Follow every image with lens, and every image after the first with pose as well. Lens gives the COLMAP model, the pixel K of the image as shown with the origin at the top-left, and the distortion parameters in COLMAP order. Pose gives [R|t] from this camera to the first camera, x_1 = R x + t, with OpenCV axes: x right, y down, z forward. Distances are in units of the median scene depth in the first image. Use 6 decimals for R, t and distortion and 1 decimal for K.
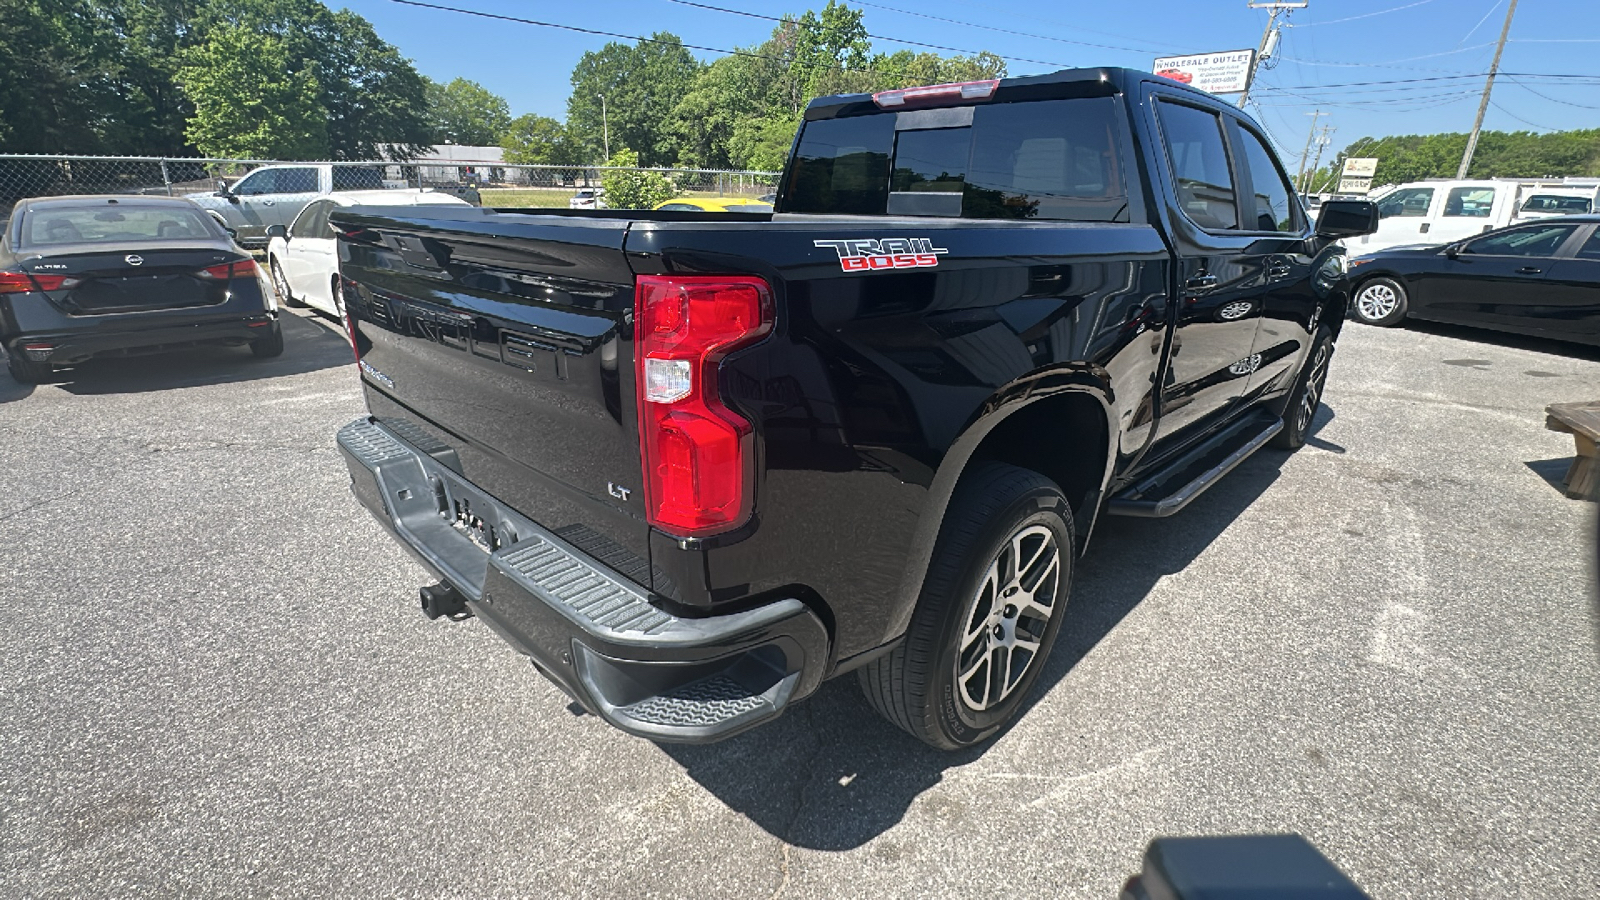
lens RADIAL K [[734.6, 0, 800.9], [0, 734.6, 450.4], [0, 0, 1]] dist [-0.007178, 0.001299]
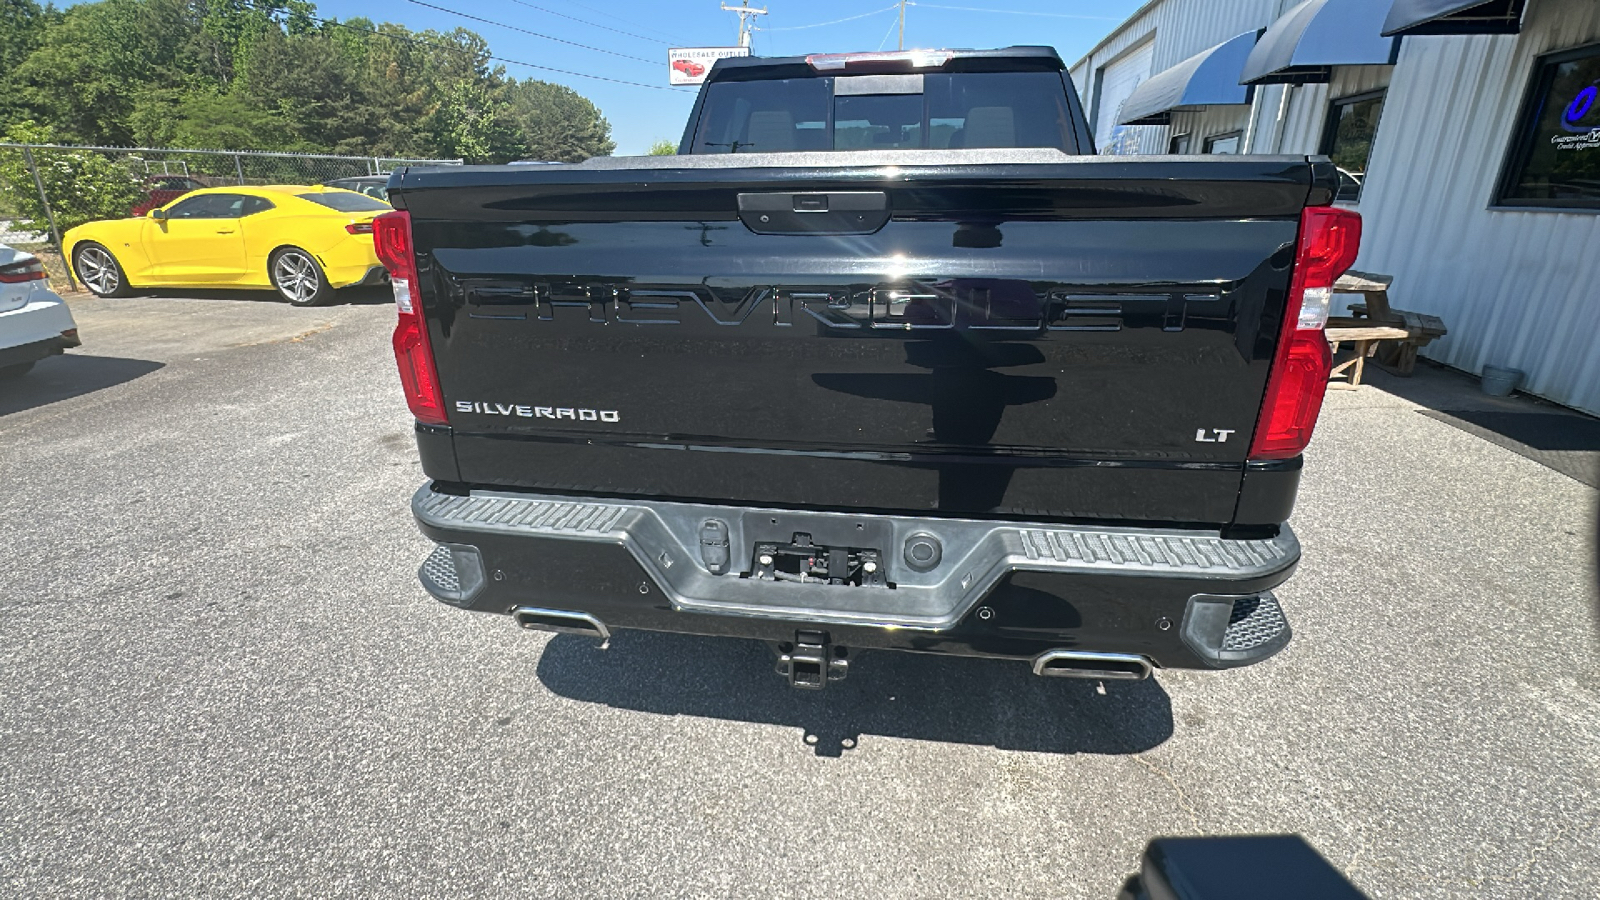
lens RADIAL K [[734.6, 0, 800.9], [0, 734.6, 450.4], [0, 0, 1]] dist [-0.007178, 0.001299]
pose [[0.812241, -0.216236, 0.541762, -0.068974], [0.207060, 0.975151, 0.078780, -0.006510], [-0.545335, 0.048189, 0.836832, 0.026335]]
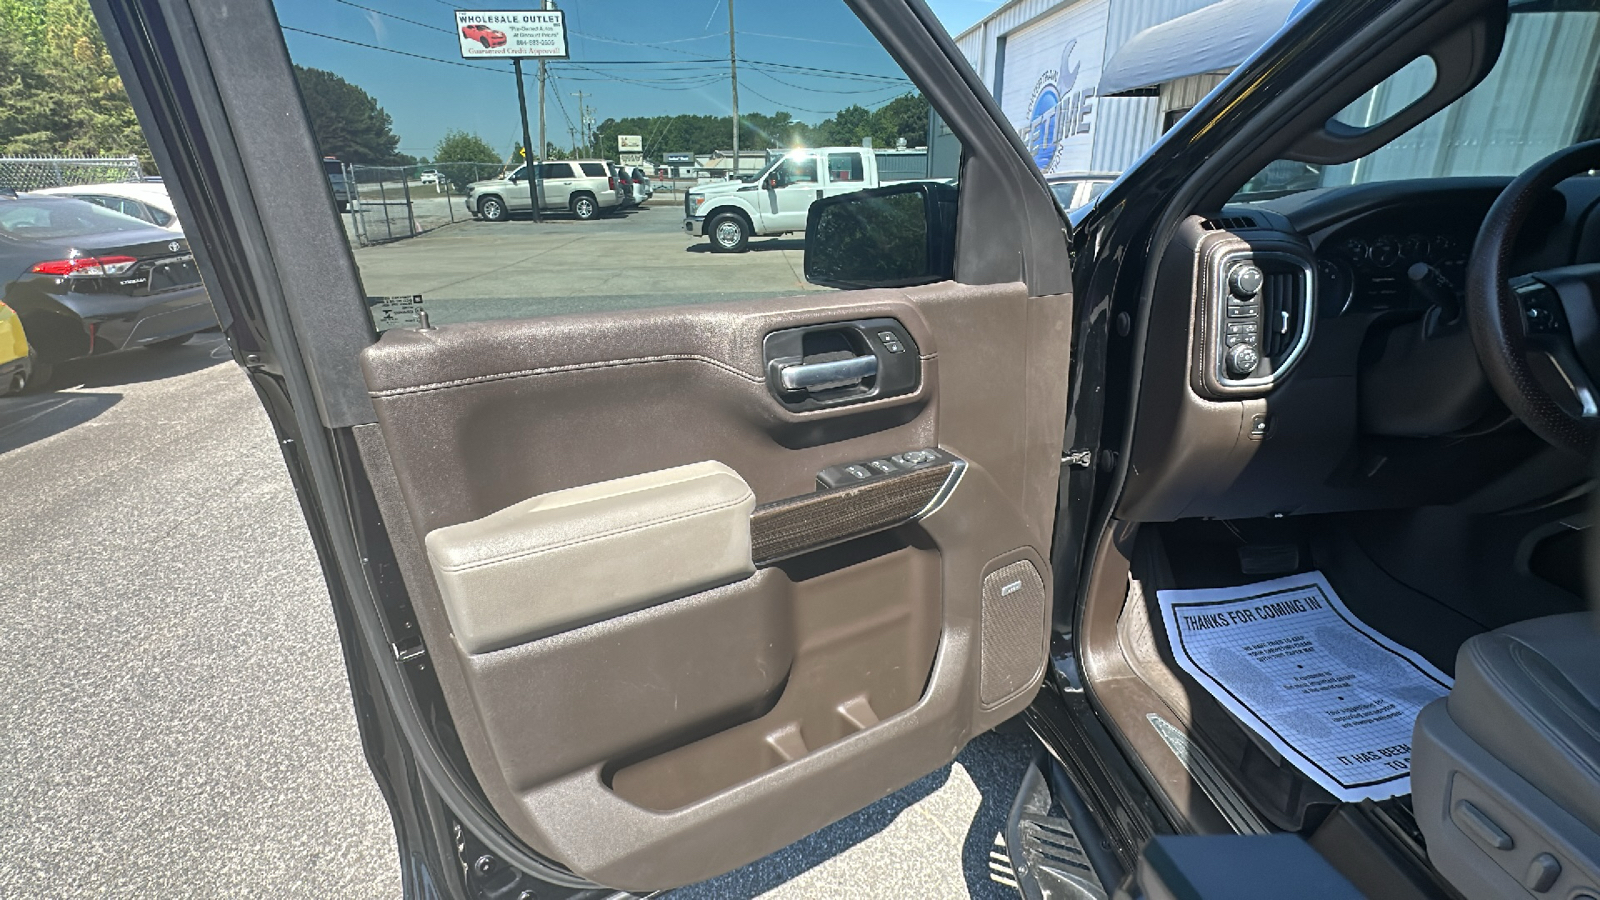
lens RADIAL K [[734.6, 0, 800.9], [0, 734.6, 450.4], [0, 0, 1]] dist [-0.007178, 0.001299]
pose [[0.651126, -0.298178, 0.697943, 0.006531], [0.281909, 0.948821, 0.142360, -0.066762], [-0.704672, 0.104062, 0.701861, 0.190837]]
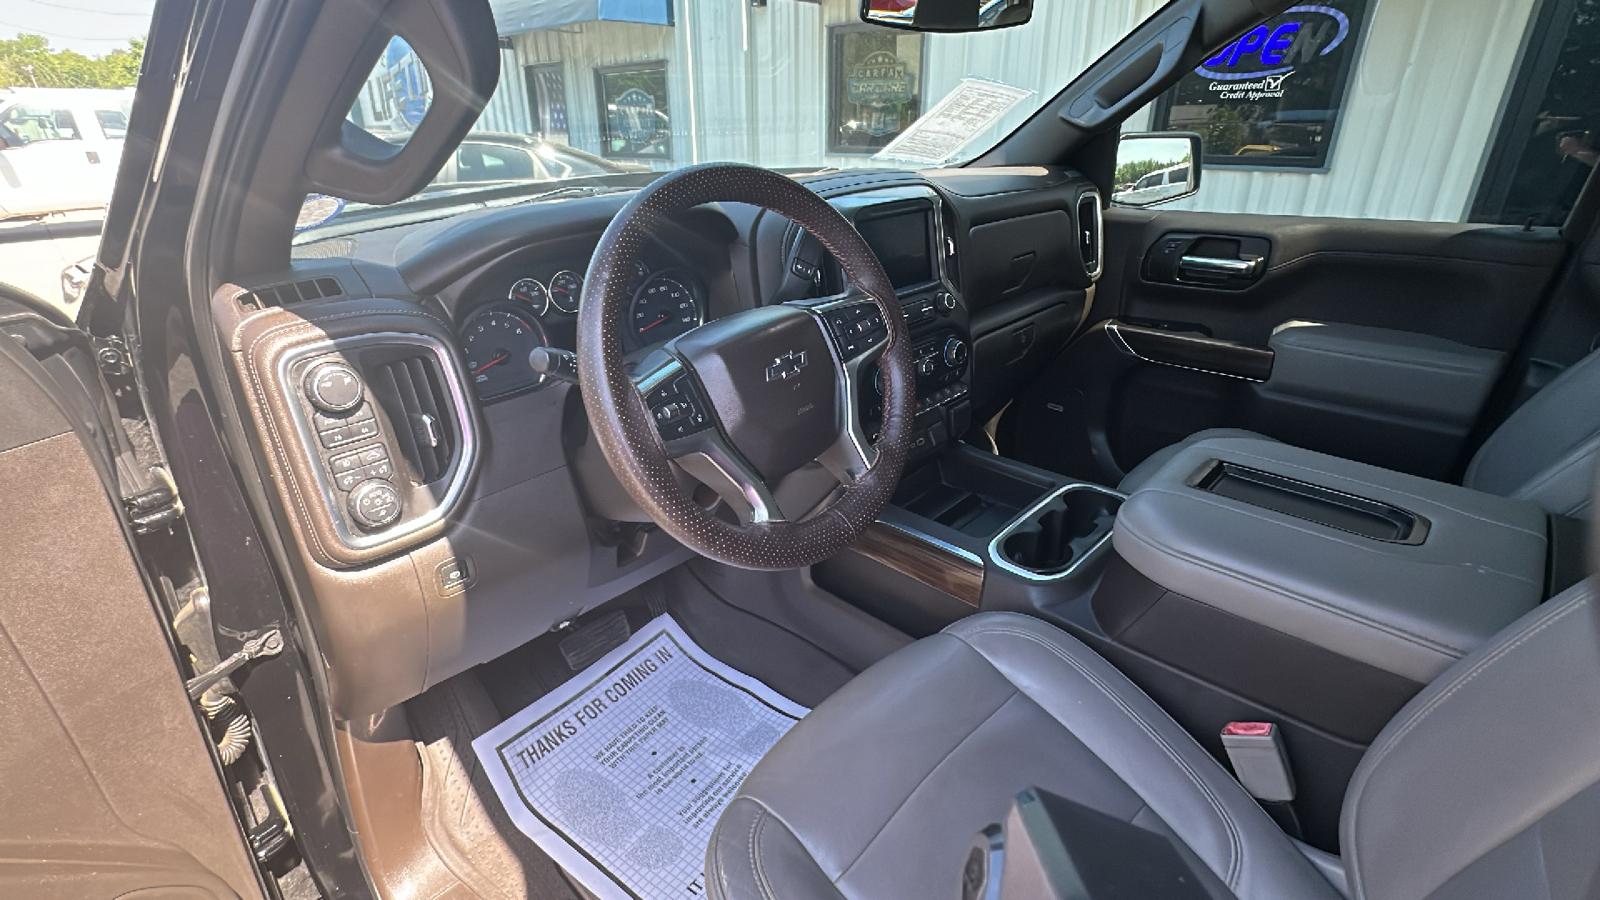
lens RADIAL K [[734.6, 0, 800.9], [0, 734.6, 450.4], [0, 0, 1]] dist [-0.007178, 0.001299]
pose [[-0.011800, -0.431831, 0.901877, 0.030332], [0.336479, 0.847627, 0.410257, -0.066047], [-0.941617, 0.308303, 0.135300, 0.182972]]
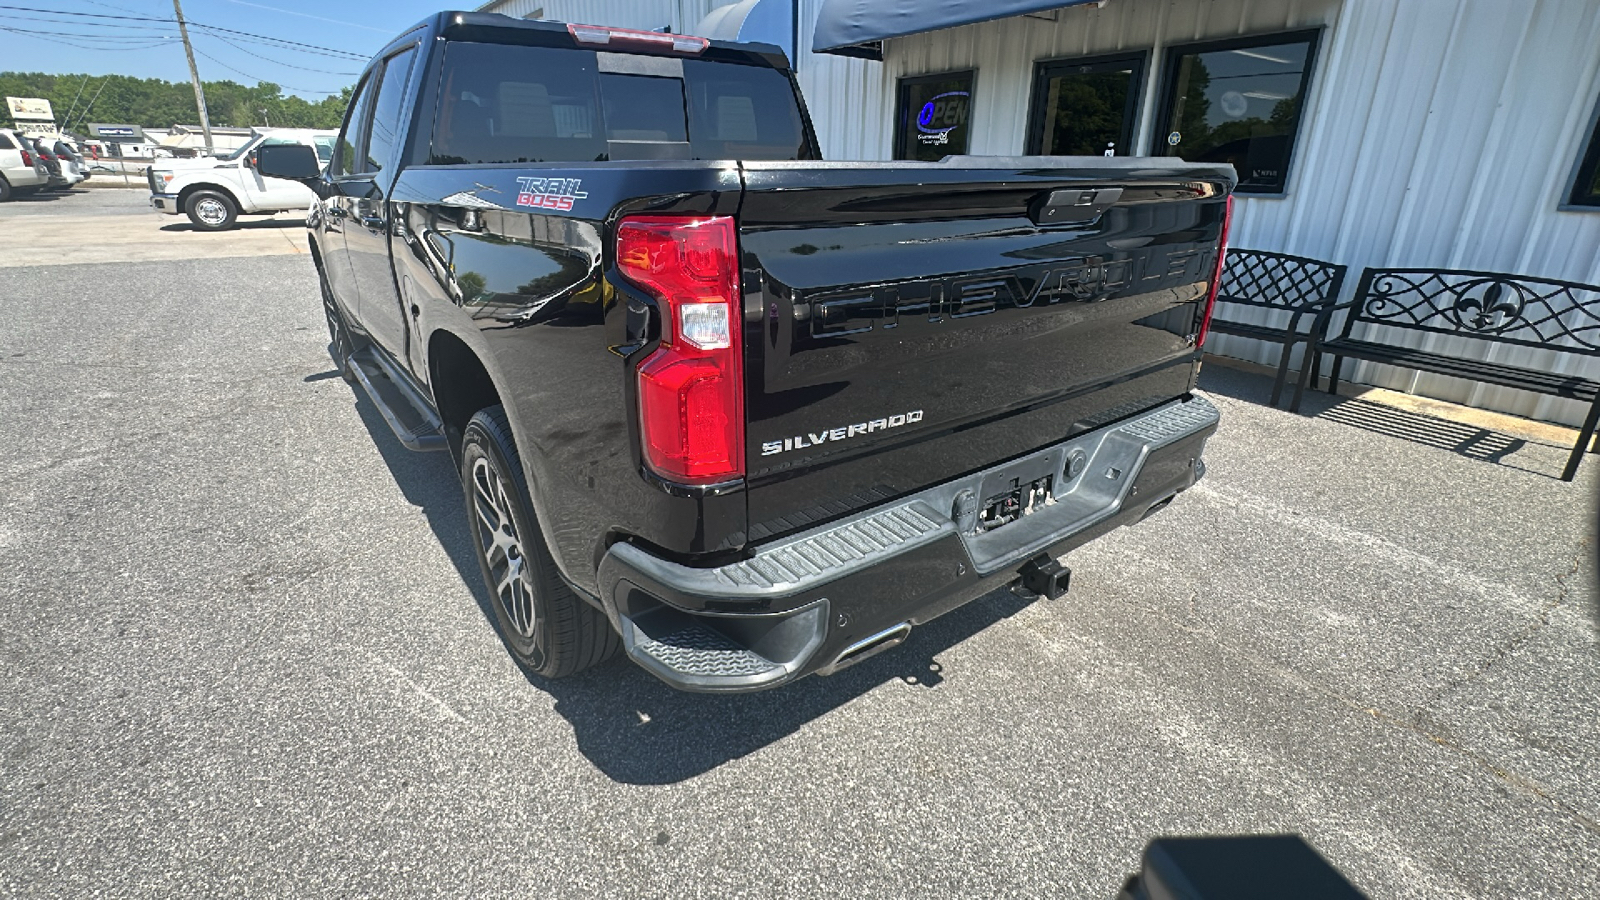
lens RADIAL K [[734.6, 0, 800.9], [0, 734.6, 450.4], [0, 0, 1]] dist [-0.007178, 0.001299]
pose [[0.151021, -0.375024, 0.914631, -0.106268], [0.316450, 0.894894, 0.314680, -0.027399], [-0.936511, 0.241911, 0.253824, 0.080276]]
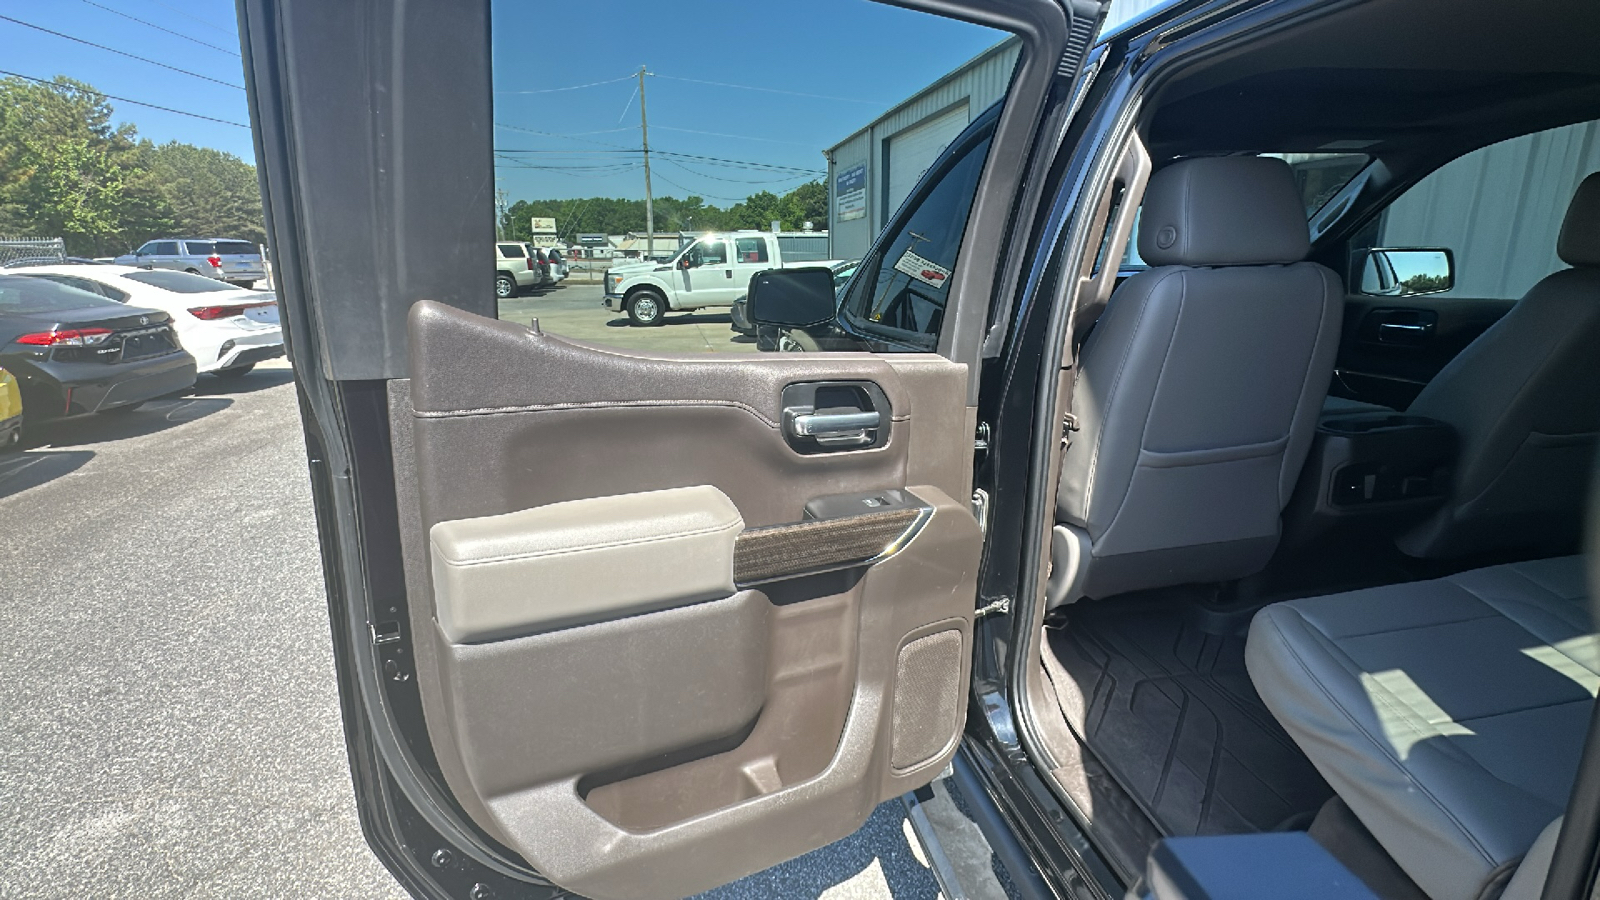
lens RADIAL K [[734.6, 0, 800.9], [0, 734.6, 450.4], [0, 0, 1]] dist [-0.007178, 0.001299]
pose [[0.560789, -0.244128, 0.791149, -0.028233], [0.301038, 0.950264, 0.079843, -0.057968], [-0.771292, 0.193391, 0.606390, 0.159076]]
